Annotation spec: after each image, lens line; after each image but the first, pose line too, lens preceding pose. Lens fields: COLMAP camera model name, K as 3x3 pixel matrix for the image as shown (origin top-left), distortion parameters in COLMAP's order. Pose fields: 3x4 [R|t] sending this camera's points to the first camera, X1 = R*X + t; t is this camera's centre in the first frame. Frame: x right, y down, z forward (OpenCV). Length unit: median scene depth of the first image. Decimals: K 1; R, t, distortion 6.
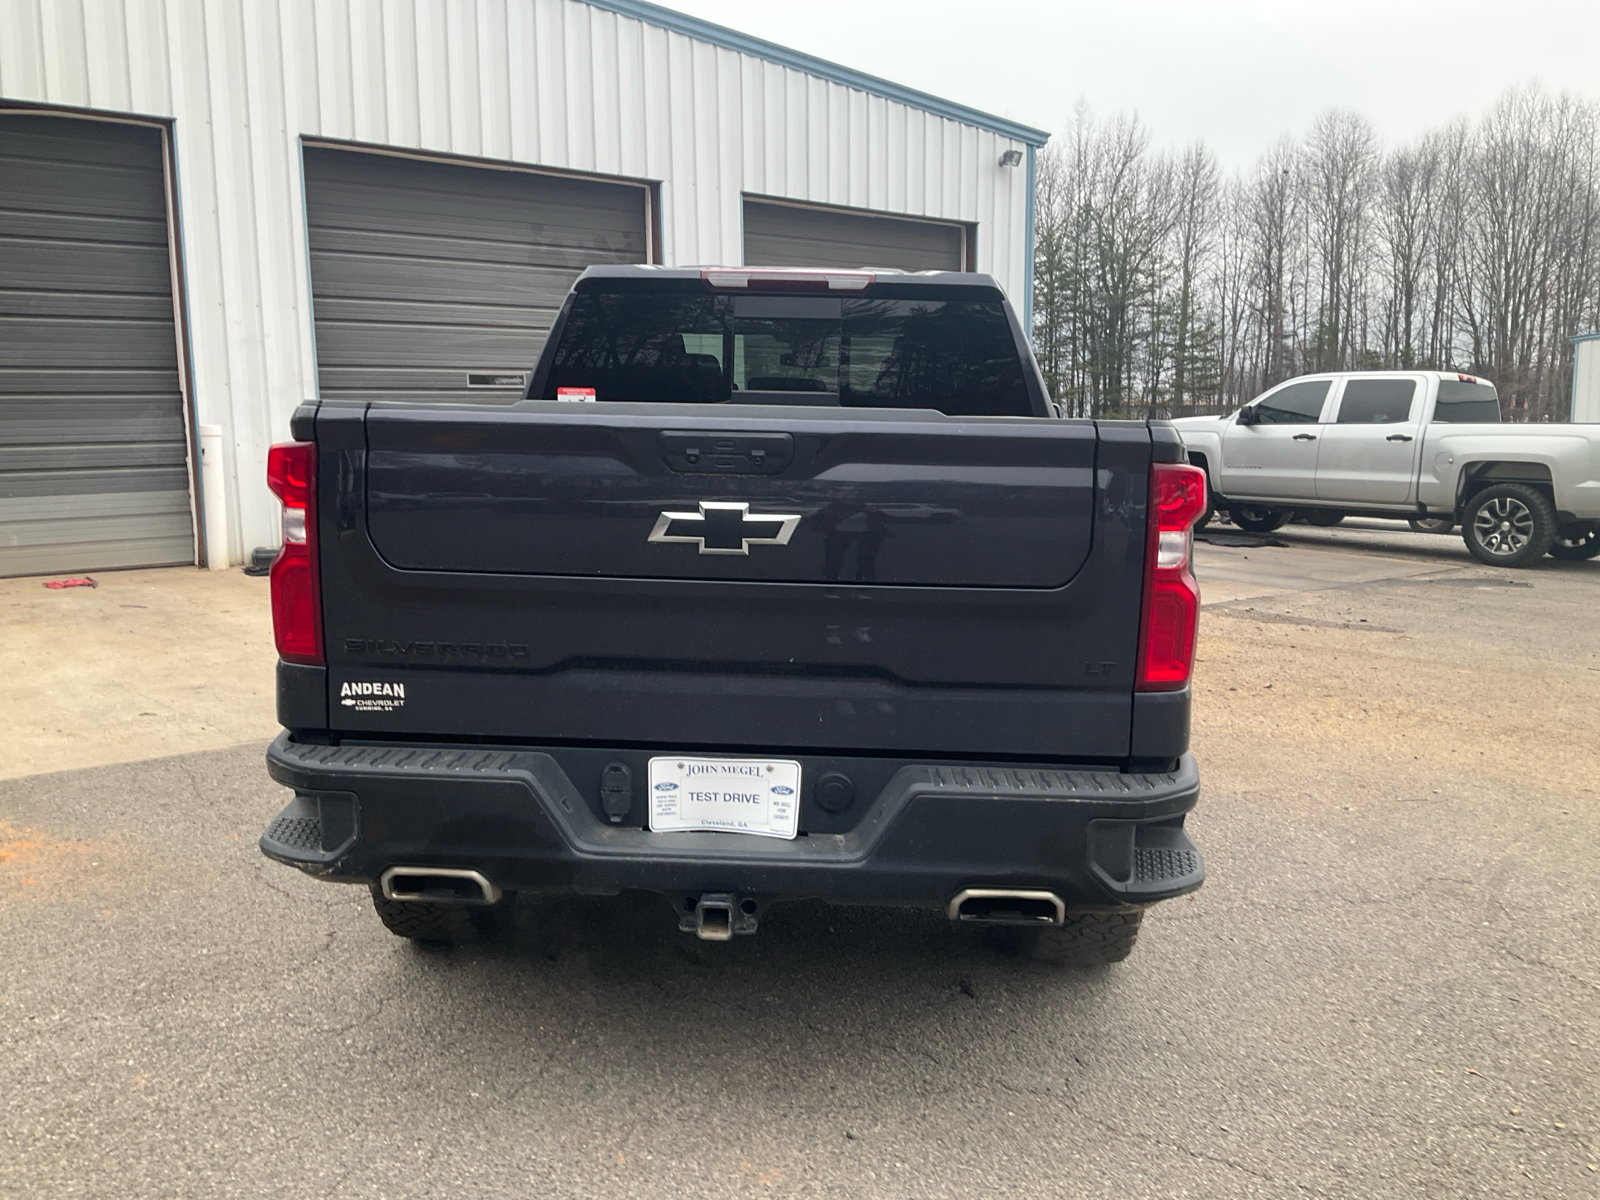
lens RADIAL K [[1325.4, 0, 806.4], [0, 1325.4, 650.8], [0, 0, 1]] dist [0.063473, -0.102508]
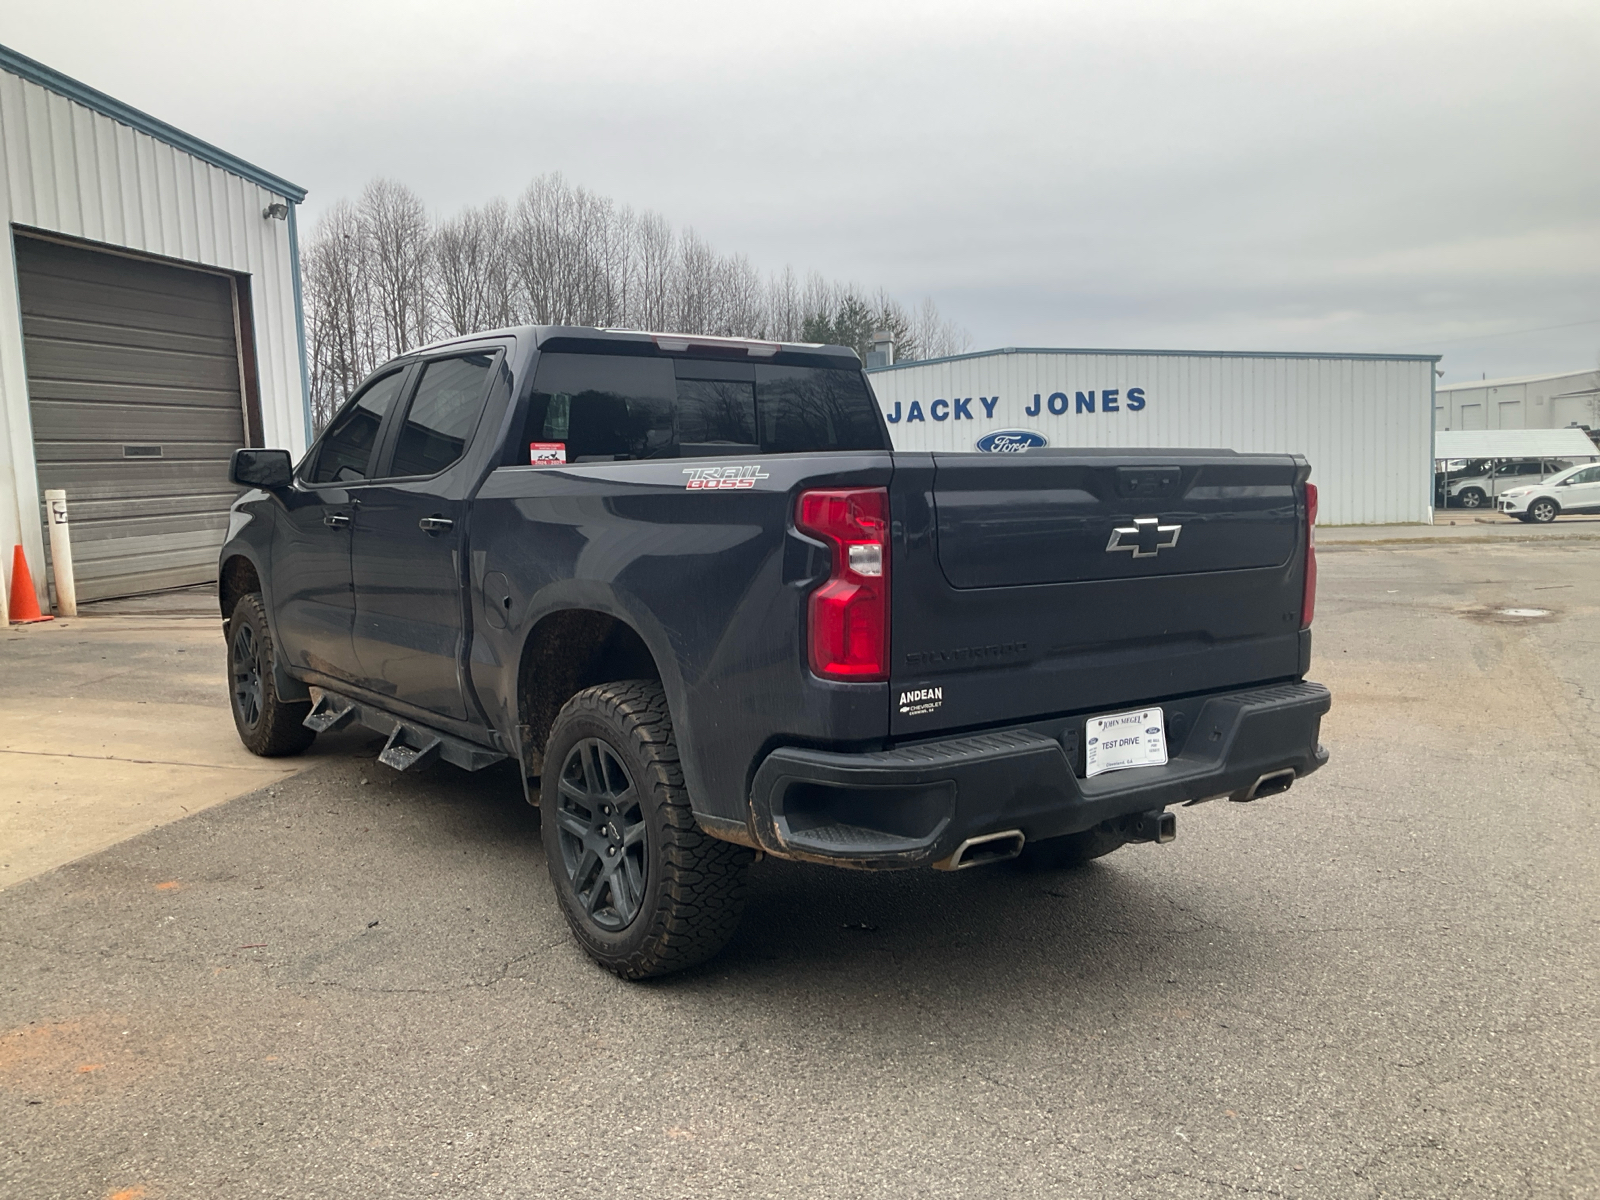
lens RADIAL K [[1325.4, 0, 806.4], [0, 1325.4, 650.8], [0, 0, 1]] dist [0.063473, -0.102508]
pose [[0.776117, -0.108055, 0.621262, -0.592168], [0.134096, 0.990957, 0.004835, -0.015371], [-0.616166, 0.079556, 0.783588, 0.077260]]
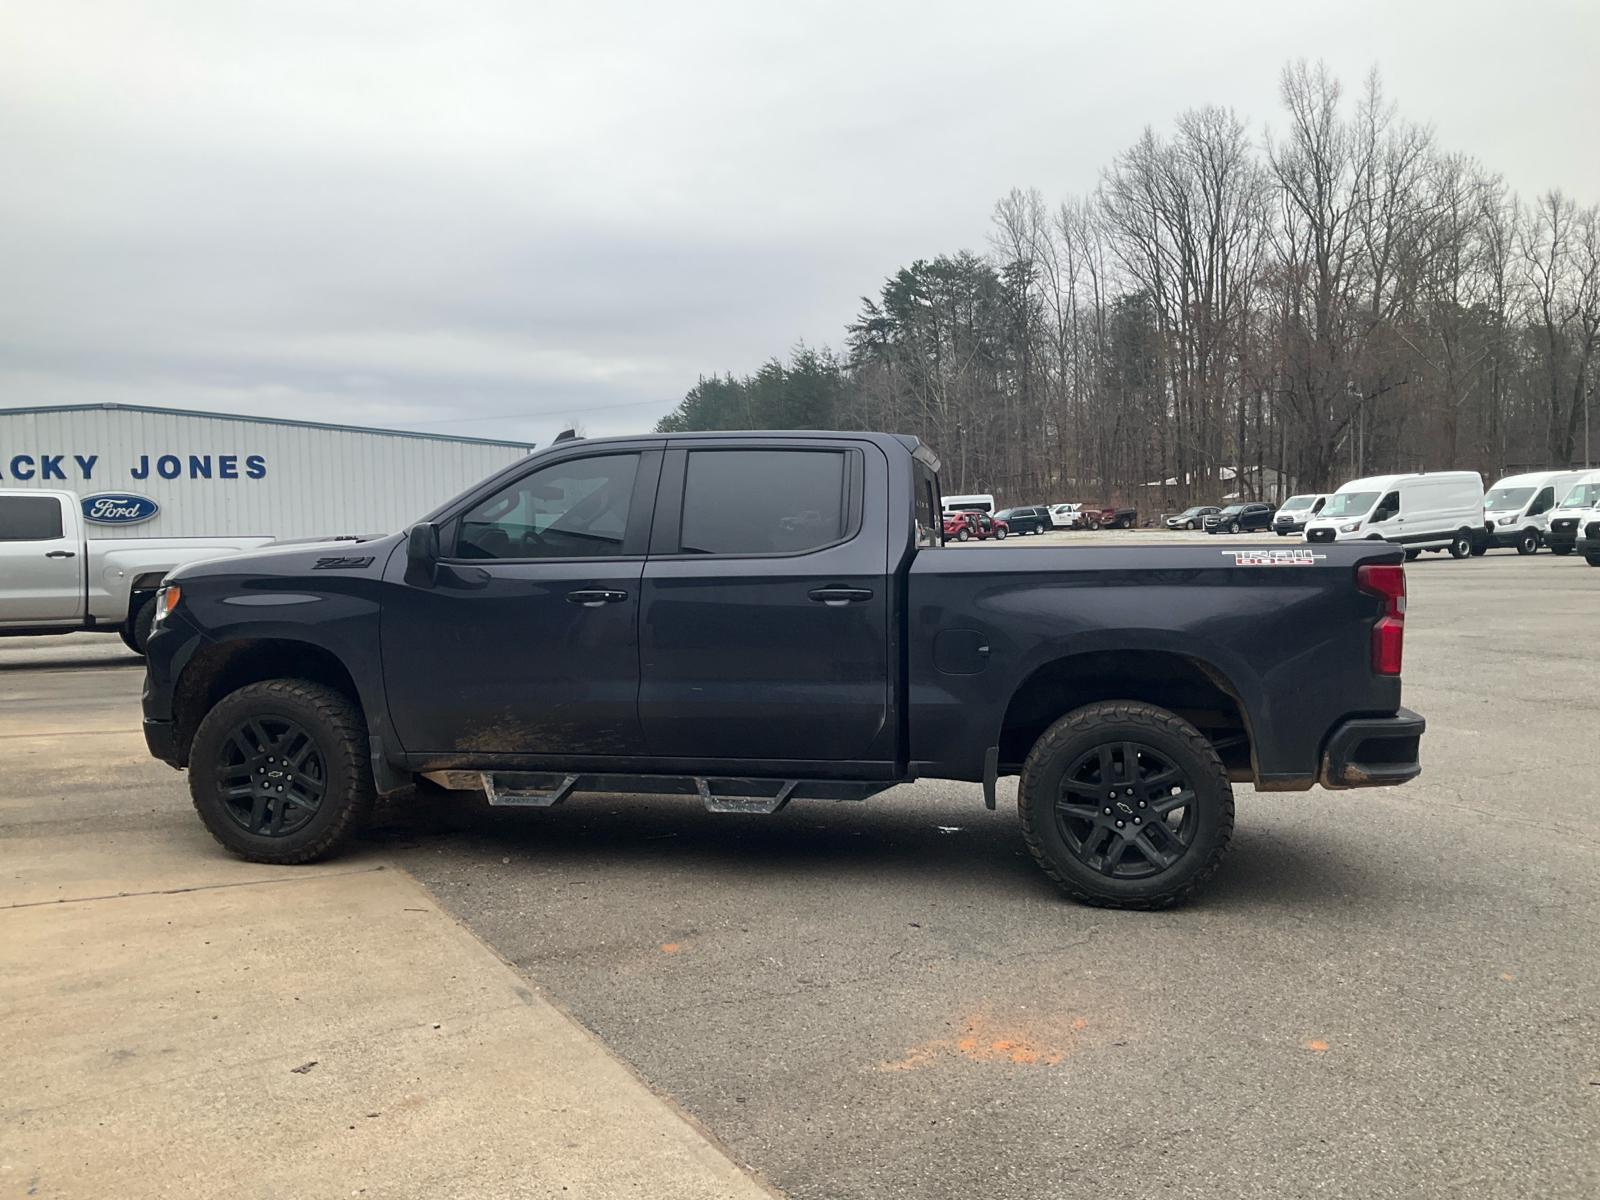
lens RADIAL K [[1325.4, 0, 806.4], [0, 1325.4, 650.8], [0, 0, 1]] dist [0.063473, -0.102508]
pose [[0.126739, -0.100749, 0.986806, -1.291710], [0.174924, 0.981508, 0.077742, -0.176829], [-0.976391, 0.162763, 0.142019, 0.835269]]
